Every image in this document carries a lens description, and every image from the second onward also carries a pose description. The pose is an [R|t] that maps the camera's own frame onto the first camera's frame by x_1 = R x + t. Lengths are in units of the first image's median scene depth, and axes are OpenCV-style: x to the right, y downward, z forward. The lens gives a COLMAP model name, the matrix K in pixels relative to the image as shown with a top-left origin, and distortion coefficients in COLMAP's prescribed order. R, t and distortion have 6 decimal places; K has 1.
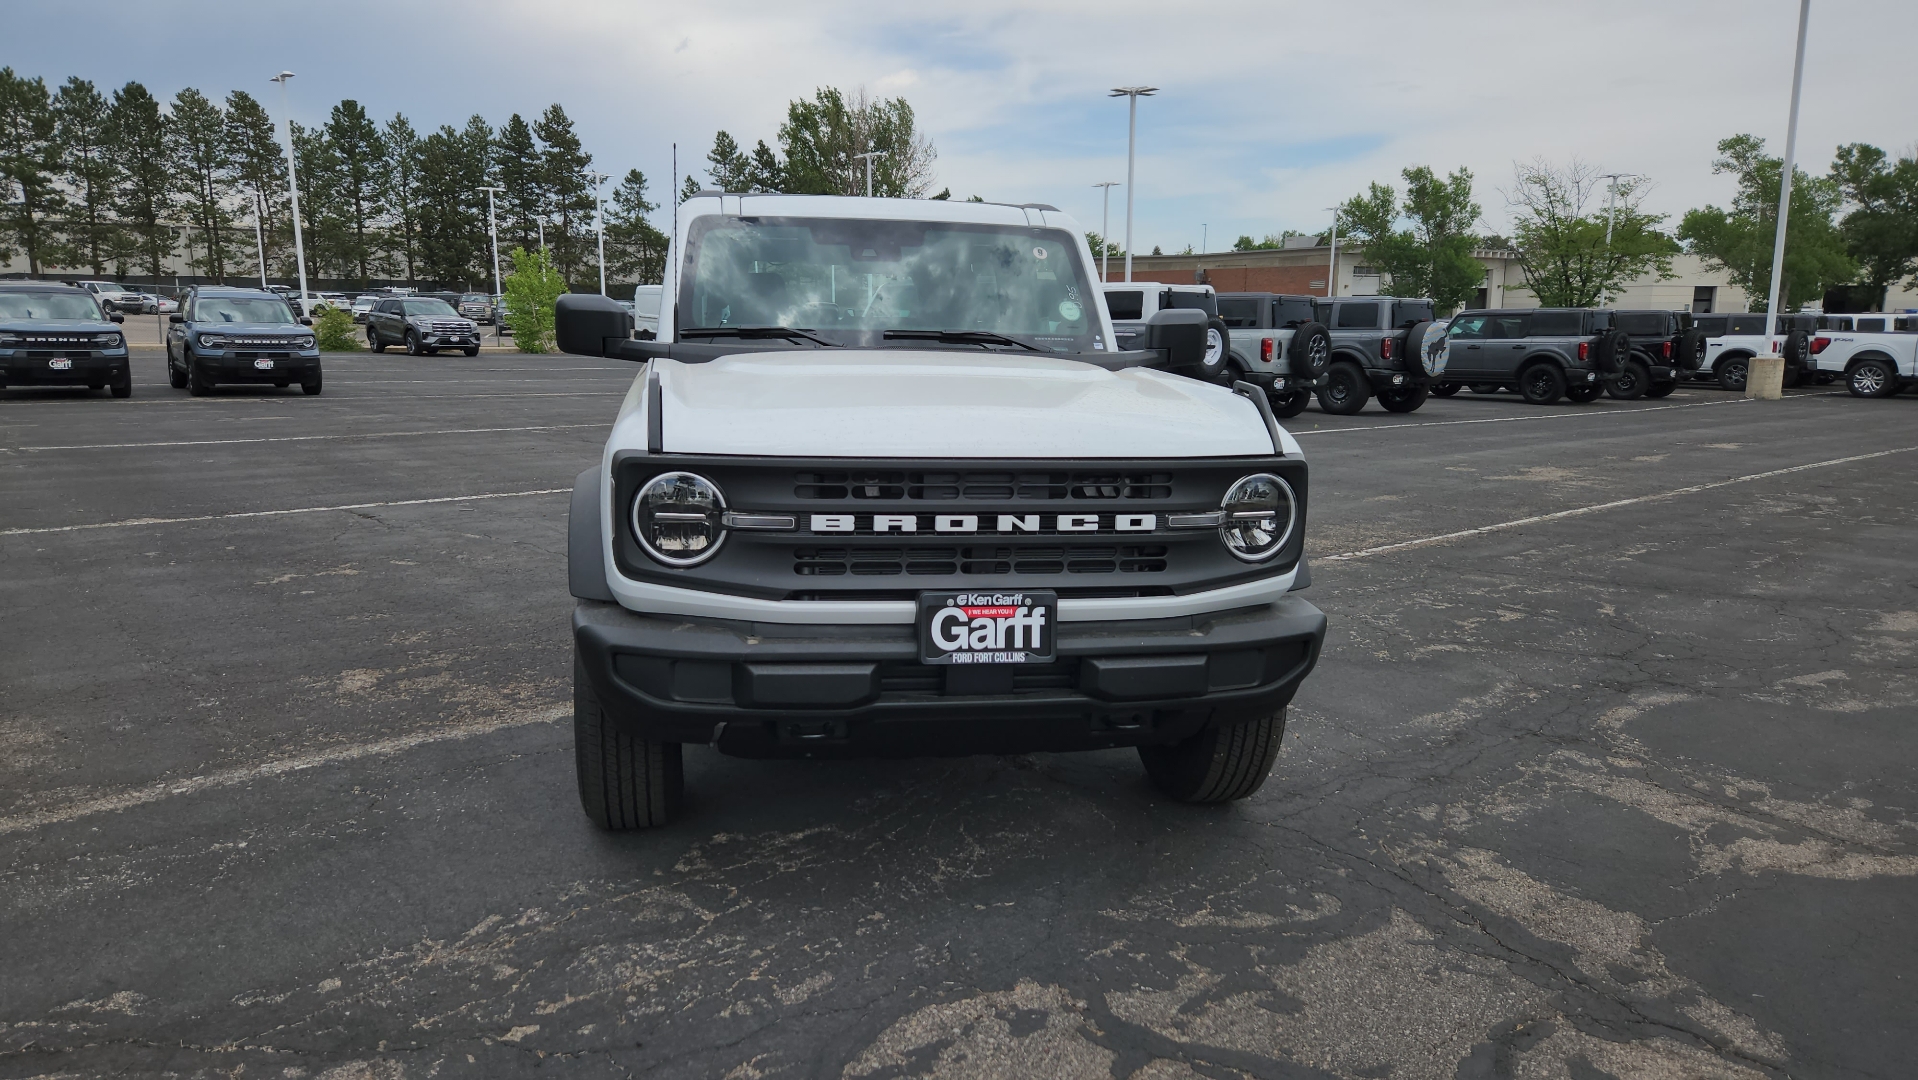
lens RADIAL K [[1257.5, 0, 932.6], [0, 1257.5, 551.3], [0, 0, 1]] dist [0.067986, -0.052227]
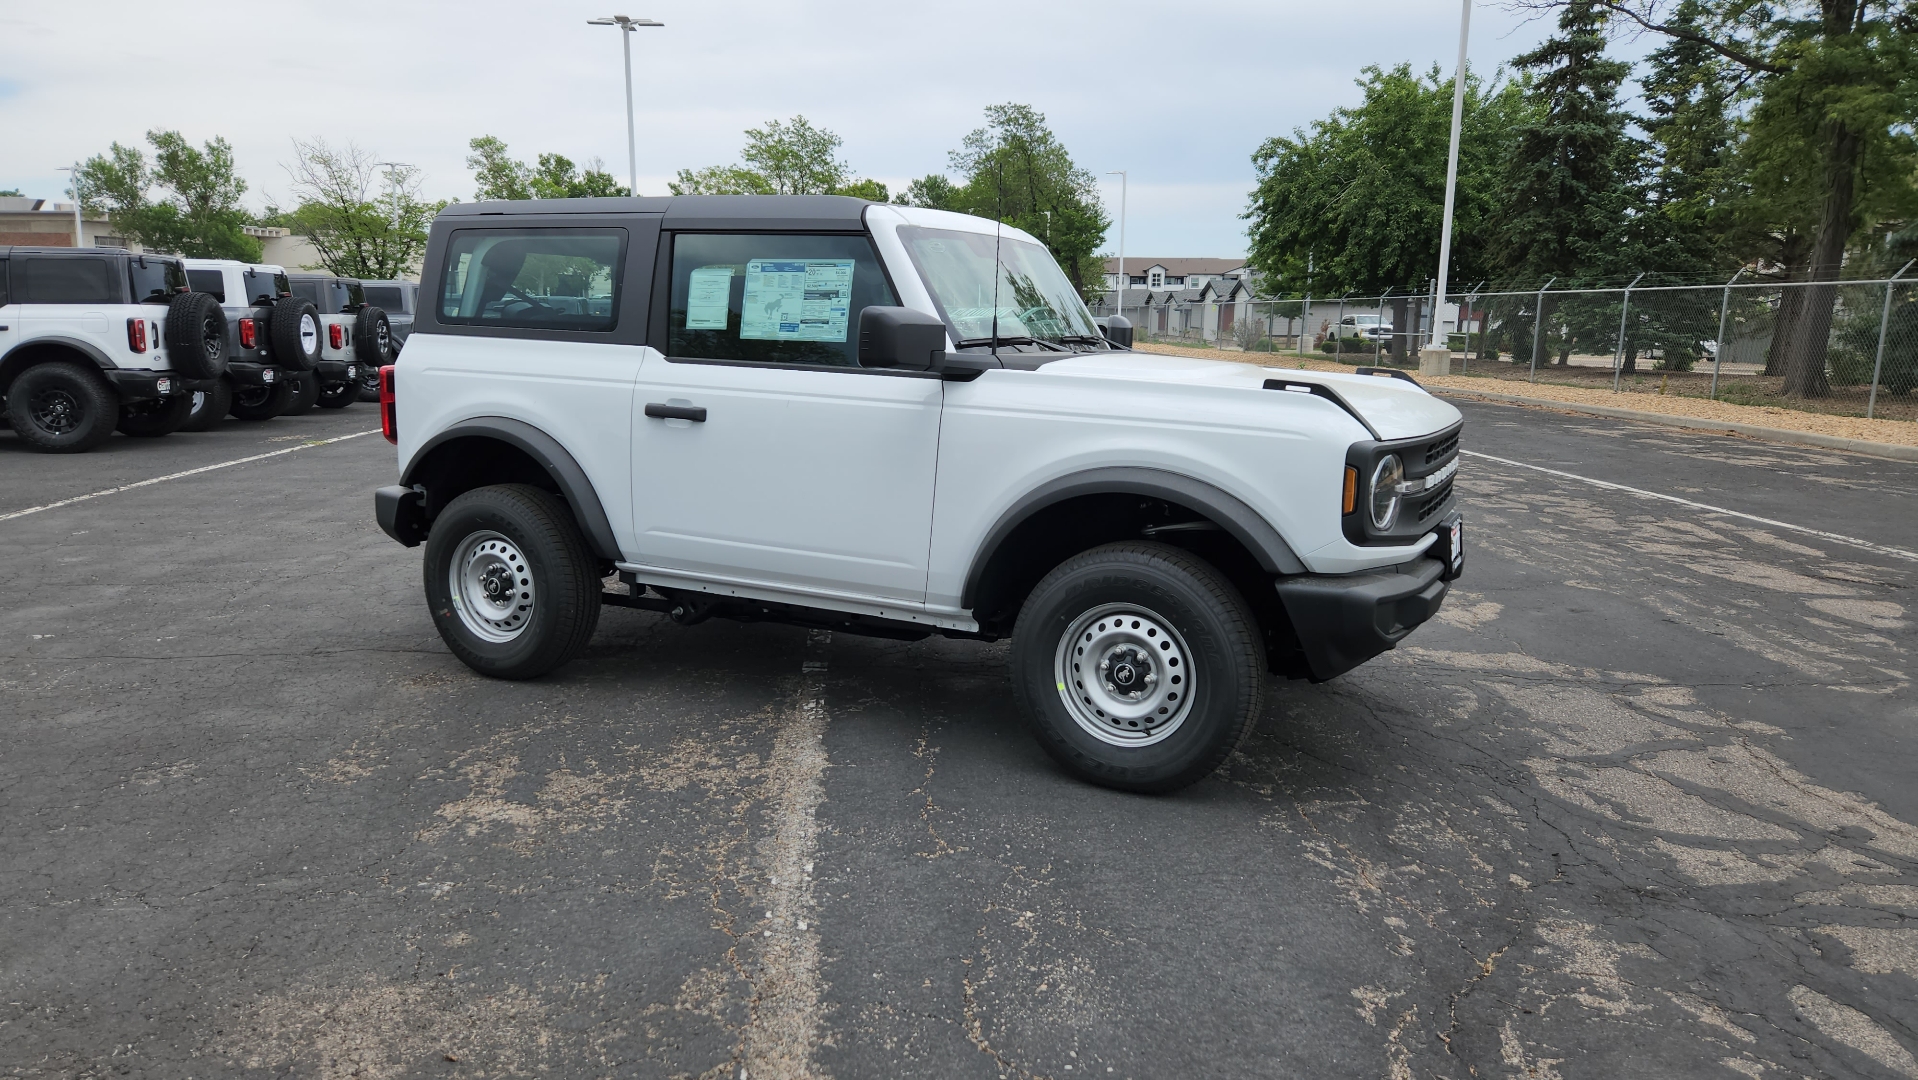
lens RADIAL K [[1256.6, 0, 931.9], [0, 1256.6, 540.5], [0, 0, 1]] dist [0.067710, -0.055676]
pose [[0.615253, -0.144791, 0.774919, -1.031308], [0.138668, 0.987539, 0.074421, -0.094295], [-0.776038, 0.061669, 0.627664, 0.383526]]
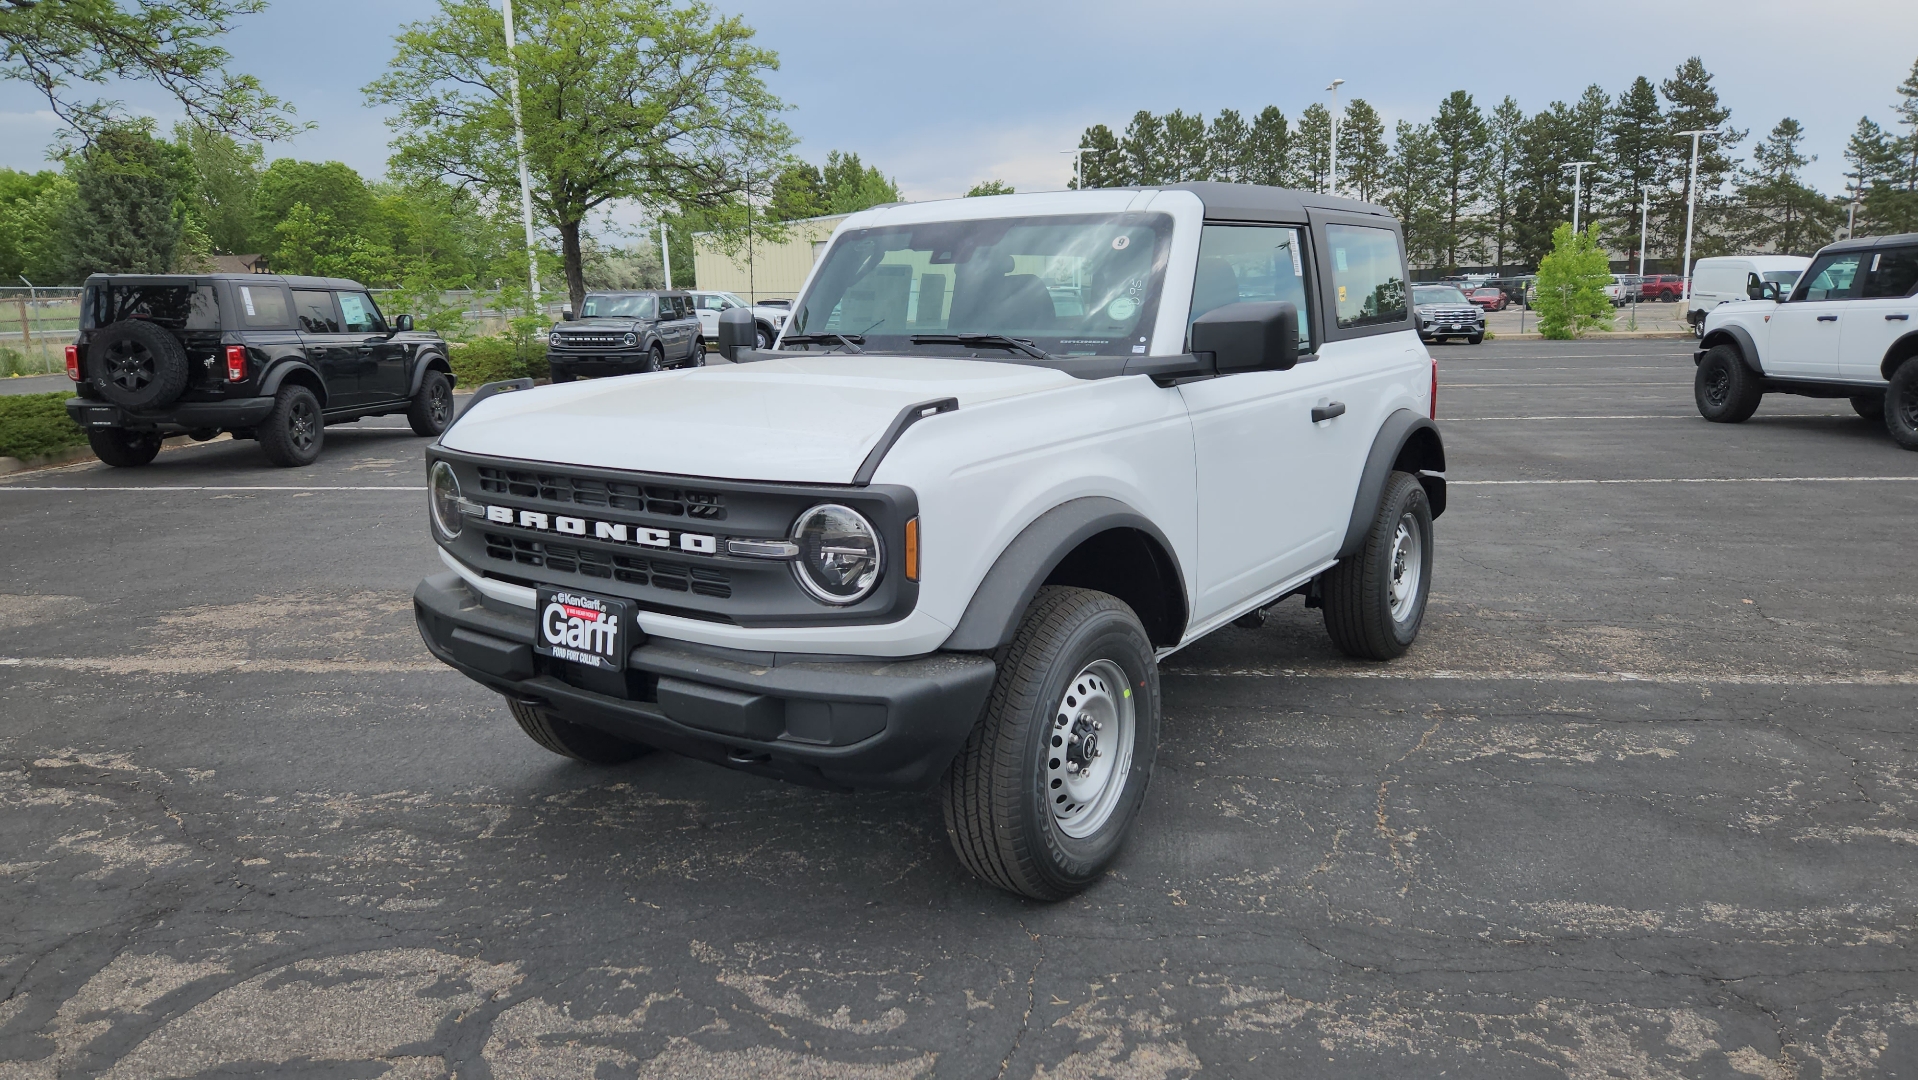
lens RADIAL K [[1274.9, 0, 950.1], [0, 1274.9, 529.6], [0, 0, 1]] dist [0.069019, -0.050630]
pose [[0.702450, 0.096165, -0.705207, 0.708248], [-0.102040, 0.994201, 0.033932, -0.062112], [0.704381, 0.048124, 0.708189, 0.321894]]
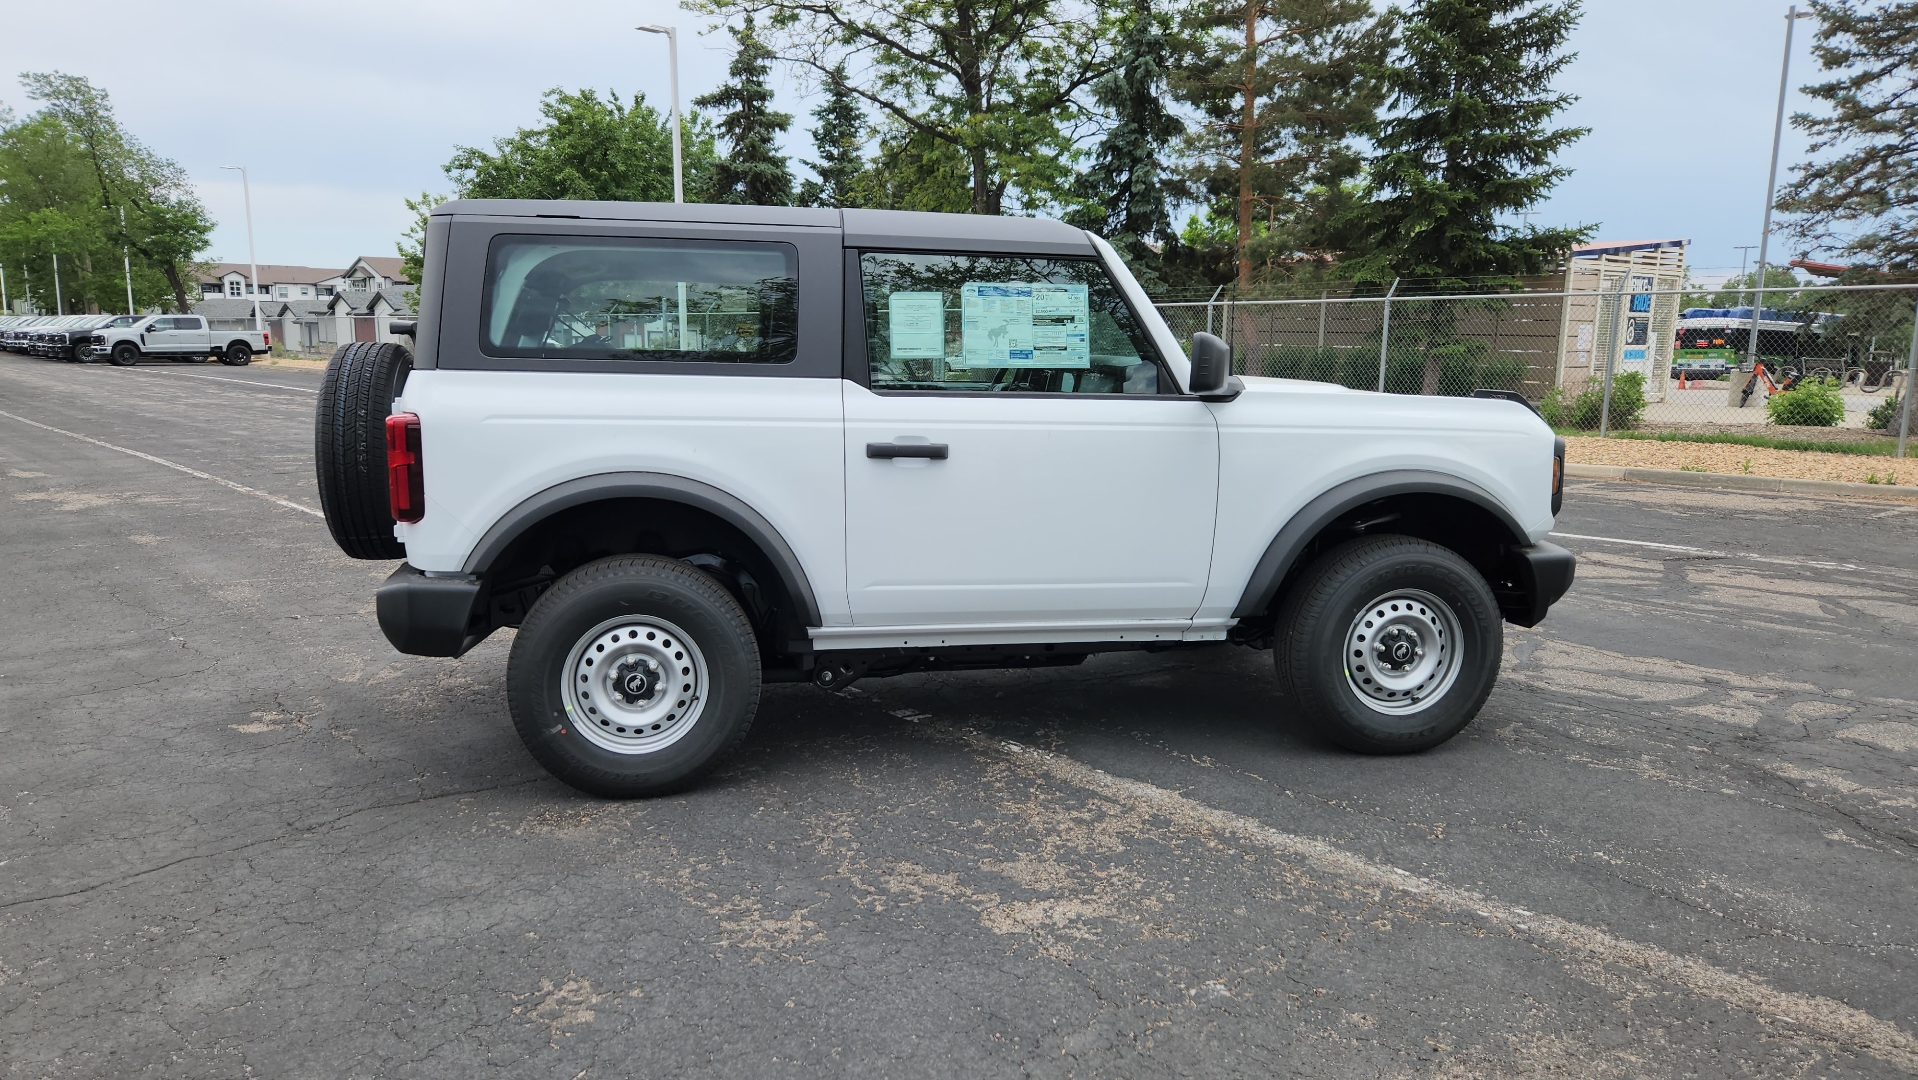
lens RADIAL K [[1264.1, 0, 901.2], [0, 1264.1, 542.3], [0, 0, 1]] dist [0.066937, -0.048641]
pose [[0.016355, -0.172417, 0.984888, -1.293726], [0.174220, 0.970443, 0.166995, -0.253016], [-0.984571, 0.168856, 0.045910, 1.223626]]
